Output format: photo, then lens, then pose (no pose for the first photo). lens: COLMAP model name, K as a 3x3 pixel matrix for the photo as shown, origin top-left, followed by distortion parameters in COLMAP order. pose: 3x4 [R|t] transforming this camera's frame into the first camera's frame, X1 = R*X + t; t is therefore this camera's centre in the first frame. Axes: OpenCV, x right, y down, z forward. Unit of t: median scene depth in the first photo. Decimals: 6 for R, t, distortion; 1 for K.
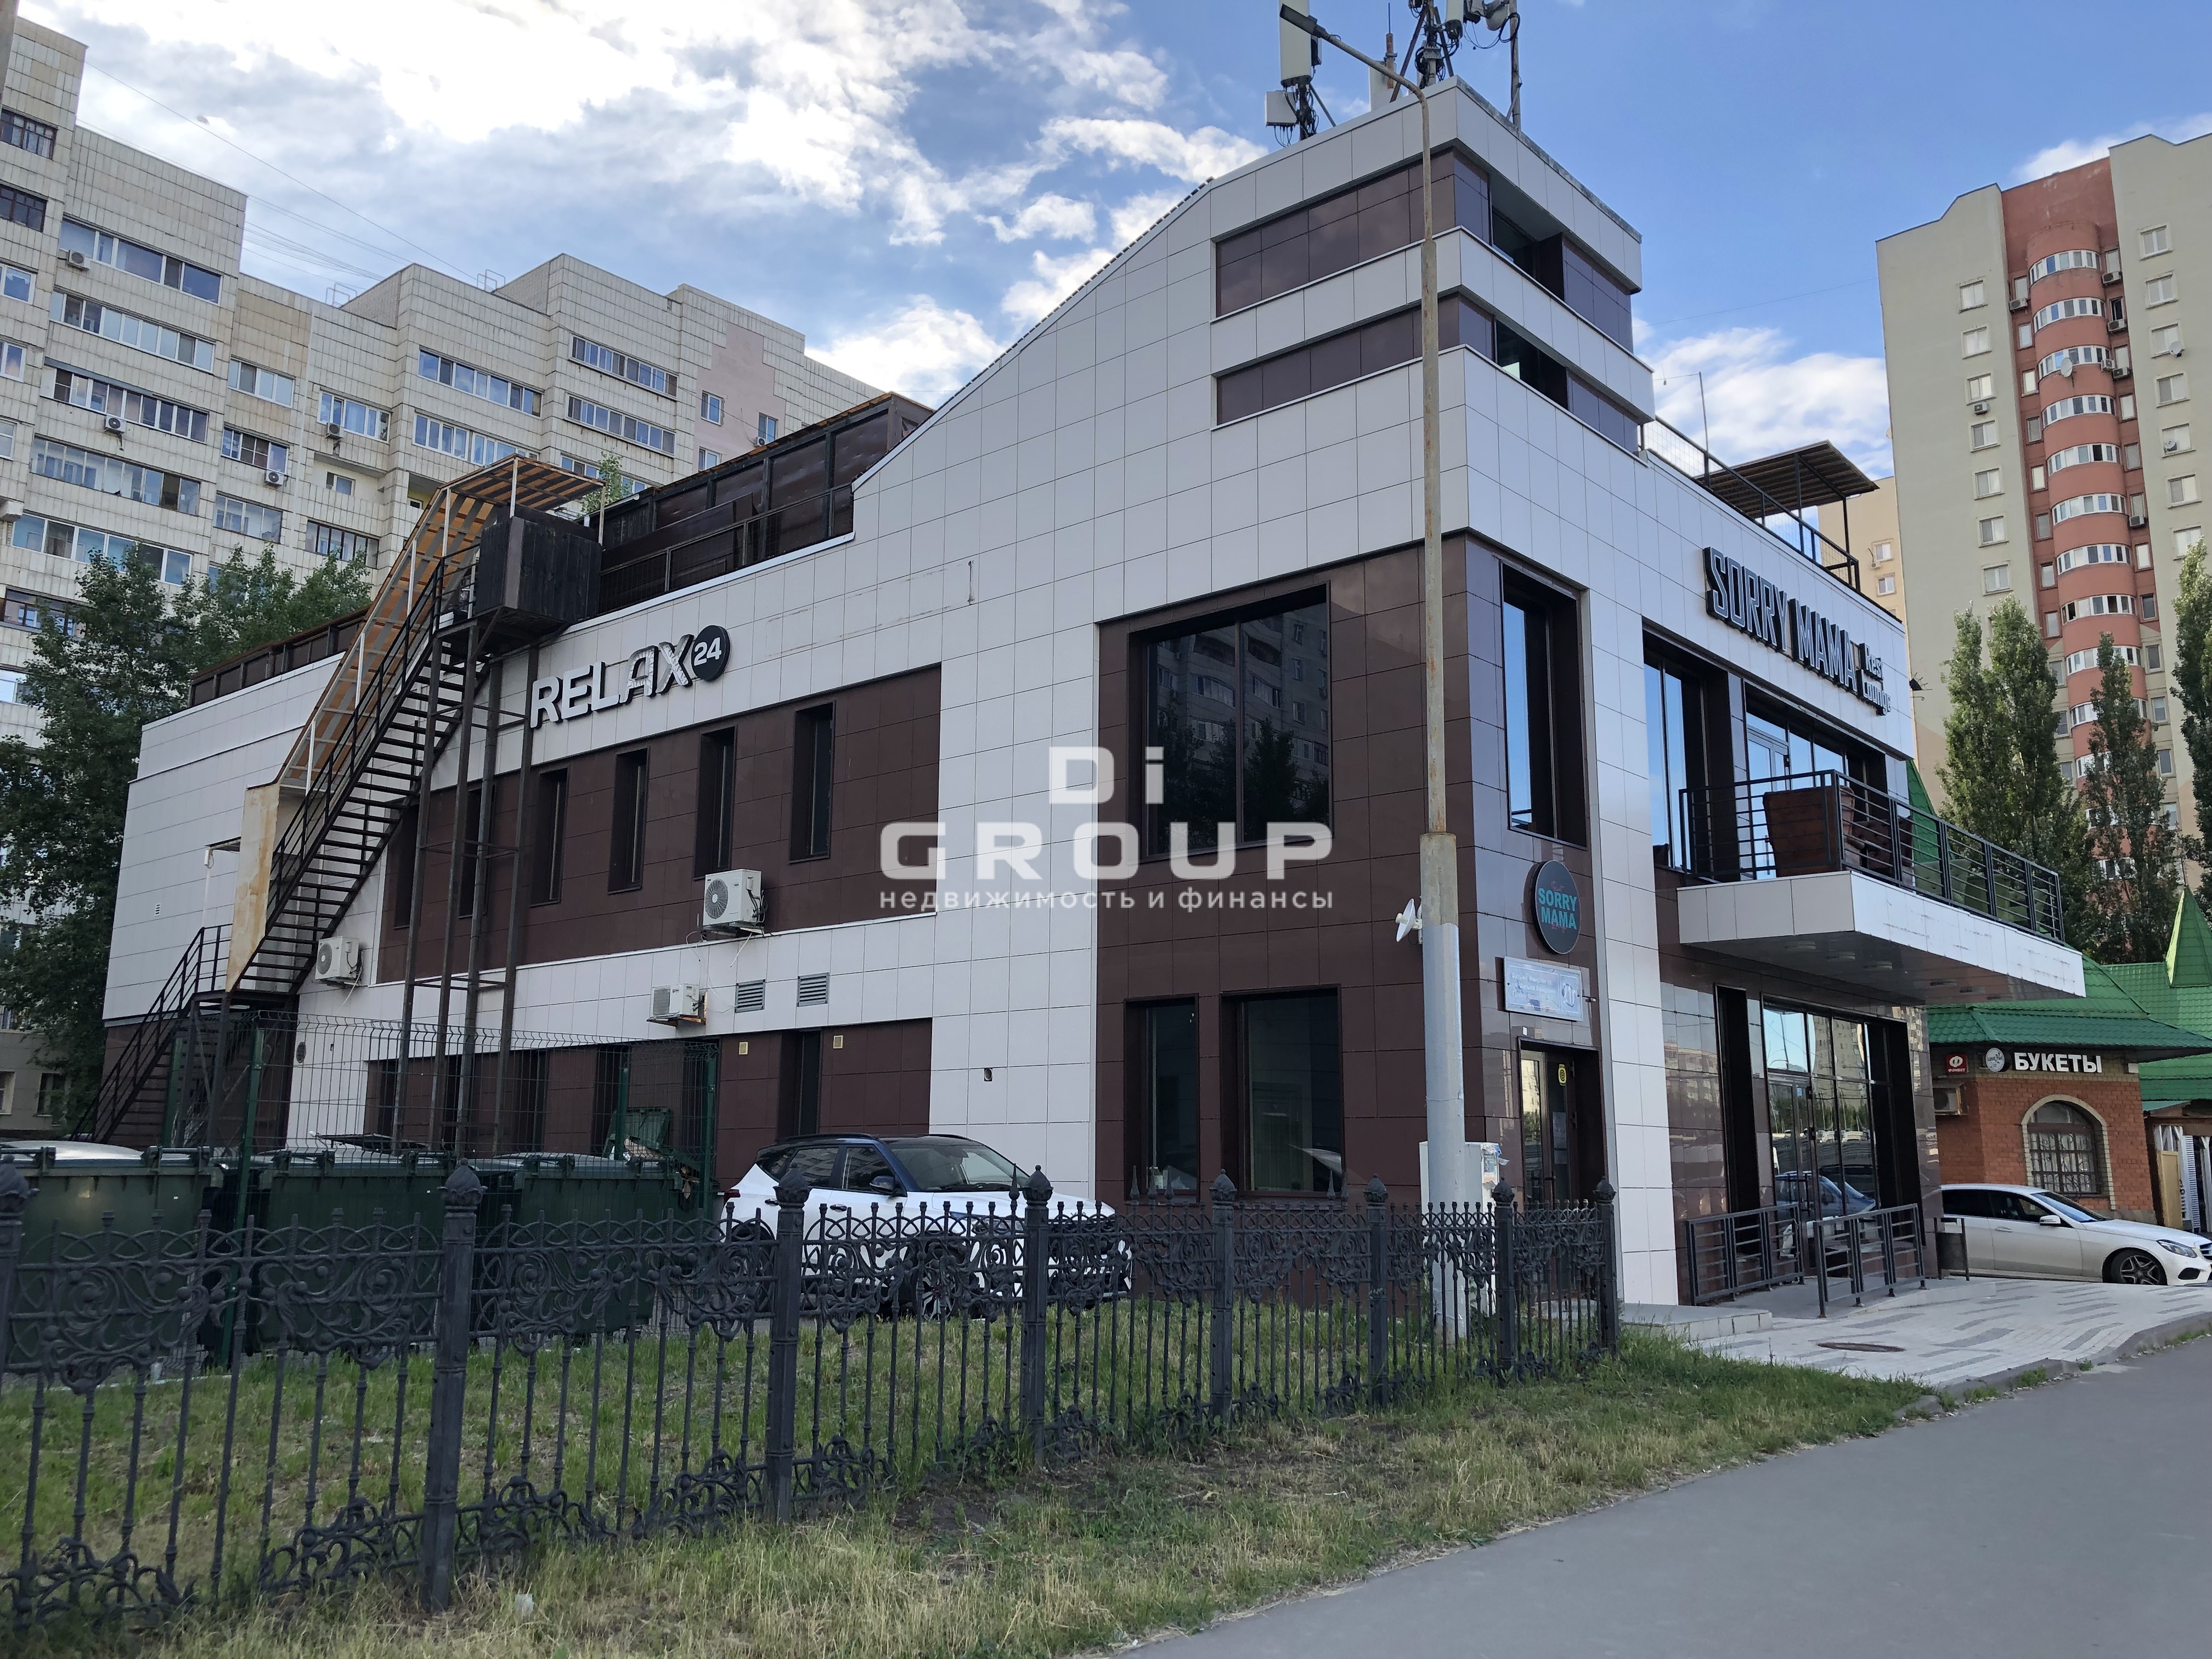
lens RADIAL K [[1830.0, 0, 1096.2], [0, 1830.0, 826.8], [0, 0, 1]] dist [0.007611, 0.043856]
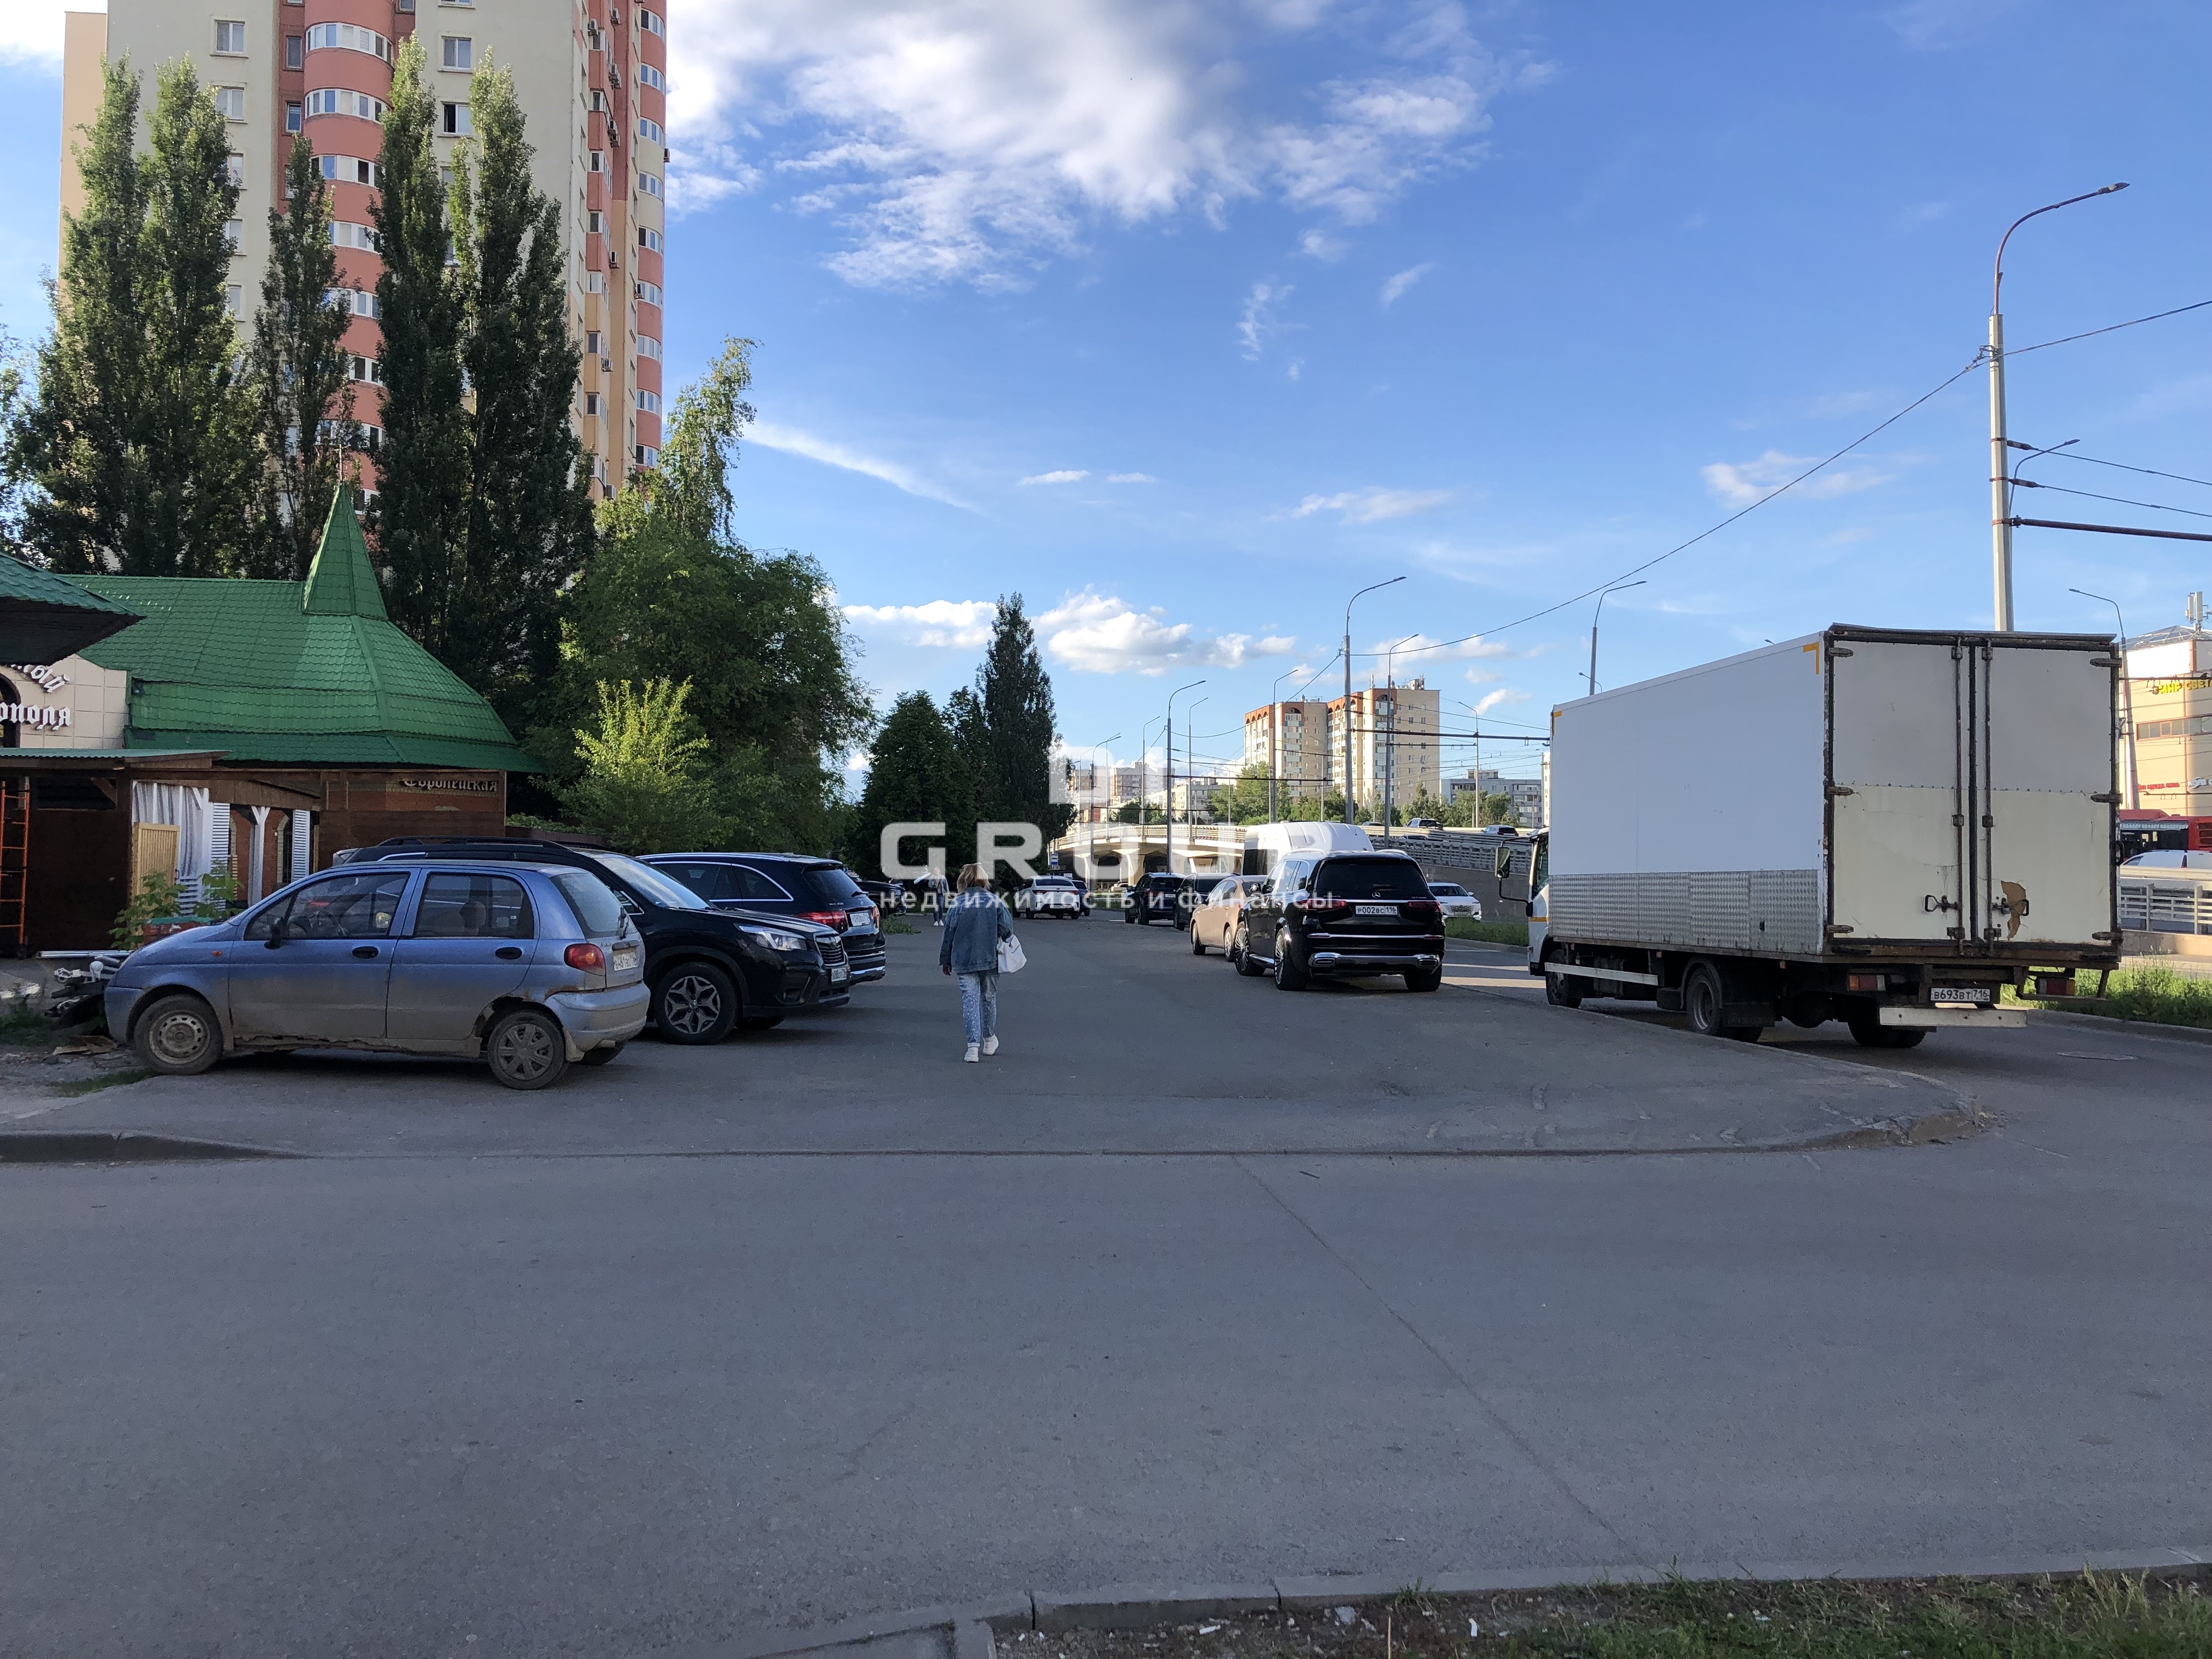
lens RADIAL K [[1830.0, 0, 1102.8], [0, 1830.0, 827.9], [0, 0, 1]] dist [0.007611, 0.043856]
pose [[0.654752, 0.036638, 0.754955, 0.208071], [-0.156791, 0.983682, 0.088243, 0.047285], [-0.739402, -0.176147, 0.649812, 0.236360]]
